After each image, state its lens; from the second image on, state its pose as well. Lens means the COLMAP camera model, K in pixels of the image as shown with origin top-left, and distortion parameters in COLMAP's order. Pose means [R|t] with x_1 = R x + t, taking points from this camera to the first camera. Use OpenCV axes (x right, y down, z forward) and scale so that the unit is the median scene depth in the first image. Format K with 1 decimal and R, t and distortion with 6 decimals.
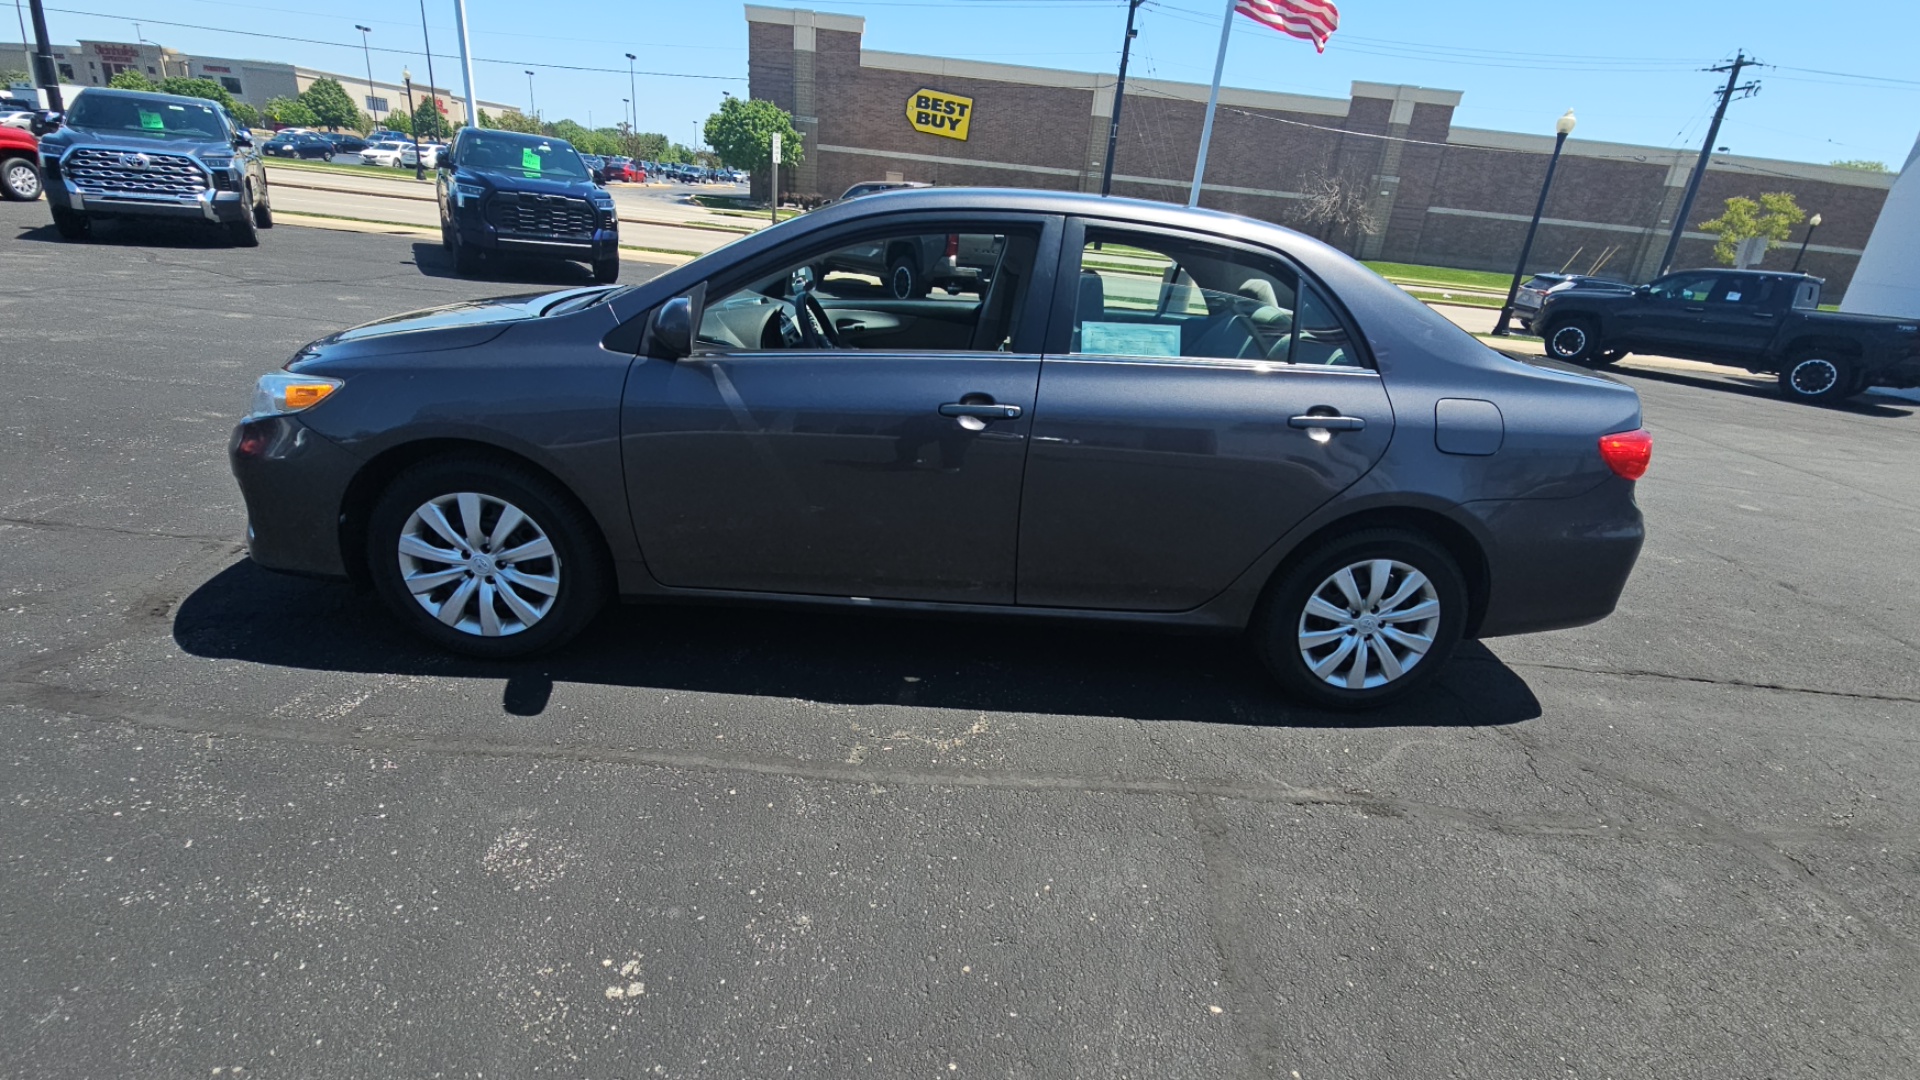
lens RADIAL K [[856.1, 0, 978.3], [0, 856.1, 550.4], [0, 0, 1]] dist [0.008922, -0.007762]
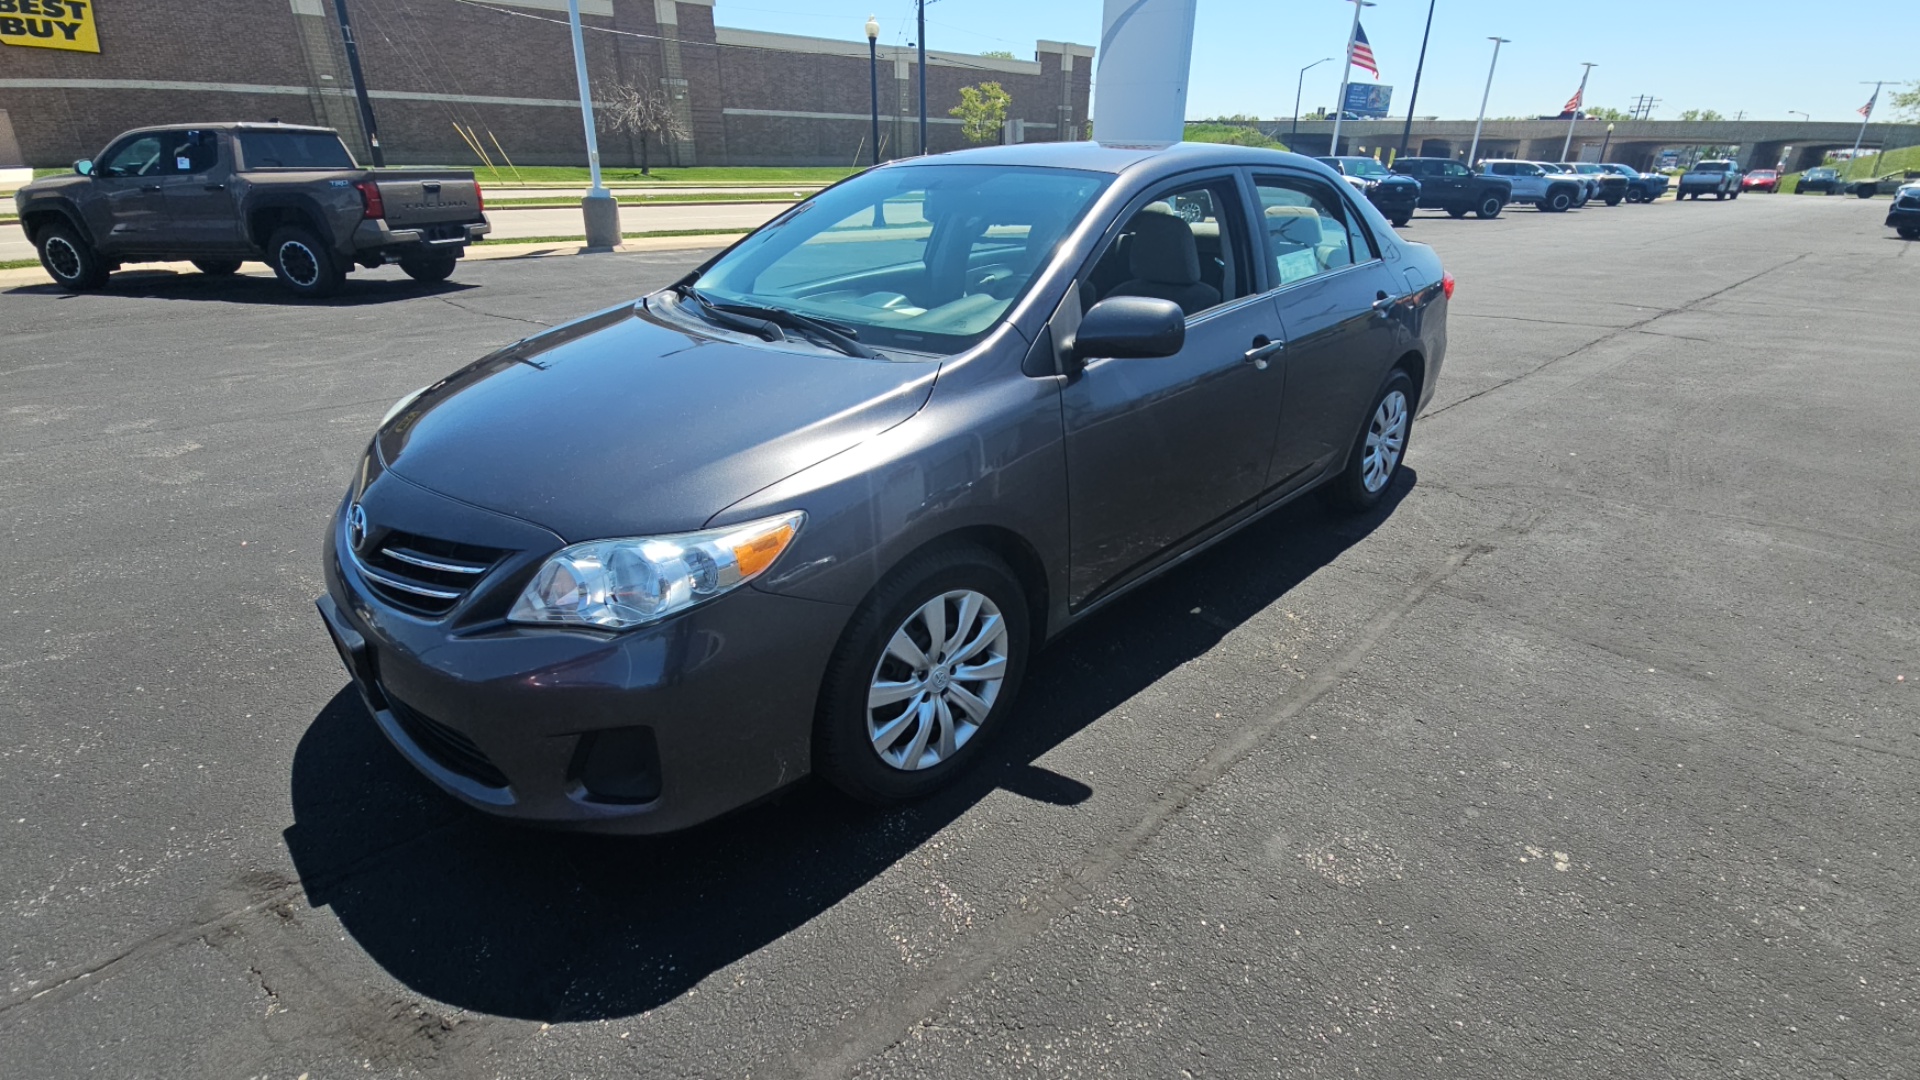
lens RADIAL K [[856.1, 0, 977.2], [0, 856.1, 545.9], [0, 0, 1]] dist [0.008922, -0.007762]
pose [[0.726678, -0.358728, 0.585879, -0.081733], [0.306388, 0.932553, 0.190974, -0.020261], [-0.614871, 0.040729, 0.787575, 0.027958]]
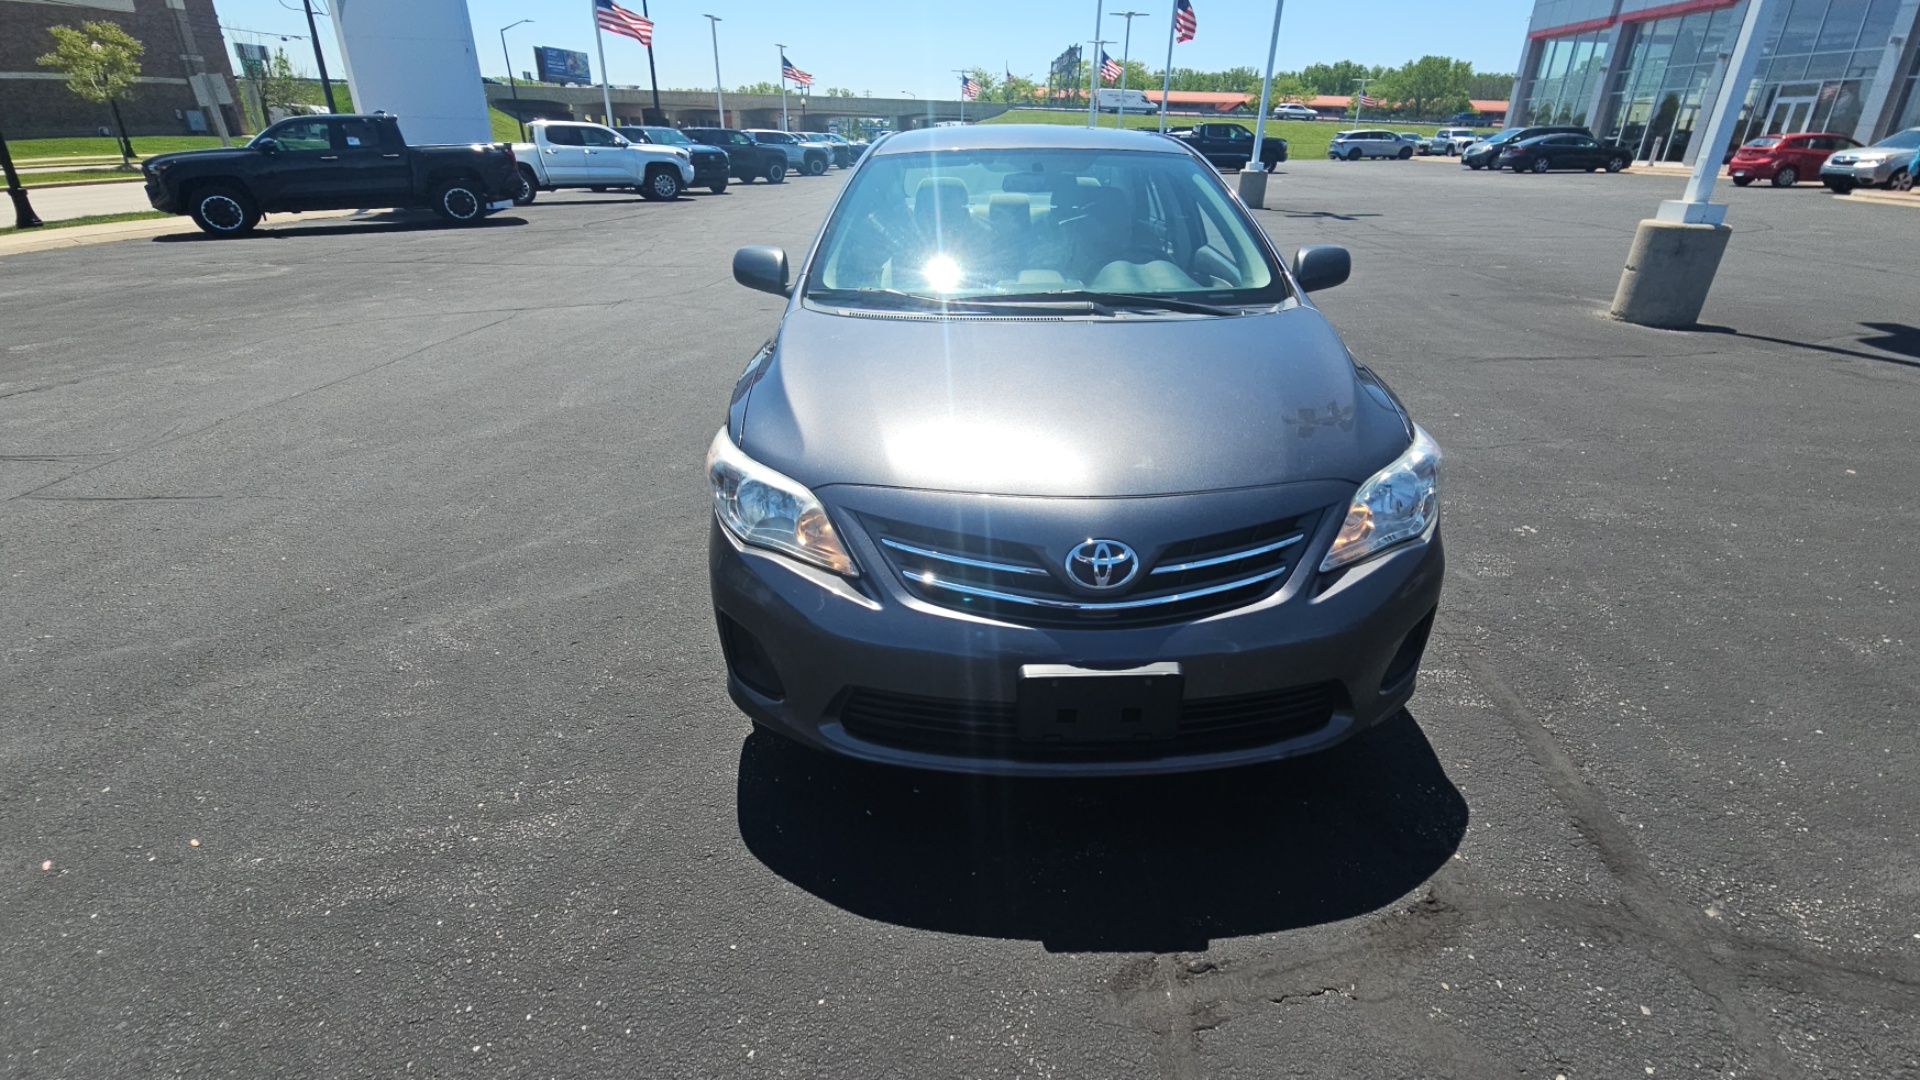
lens RADIAL K [[856.1, 0, 979.6], [0, 856.1, 539.0], [0, 0, 1]] dist [0.008922, -0.007762]
pose [[0.024695, -0.506931, 0.861633, -0.124995], [0.359393, 0.808775, 0.465532, -0.053610], [-0.932859, 0.298168, 0.202161, 0.098847]]
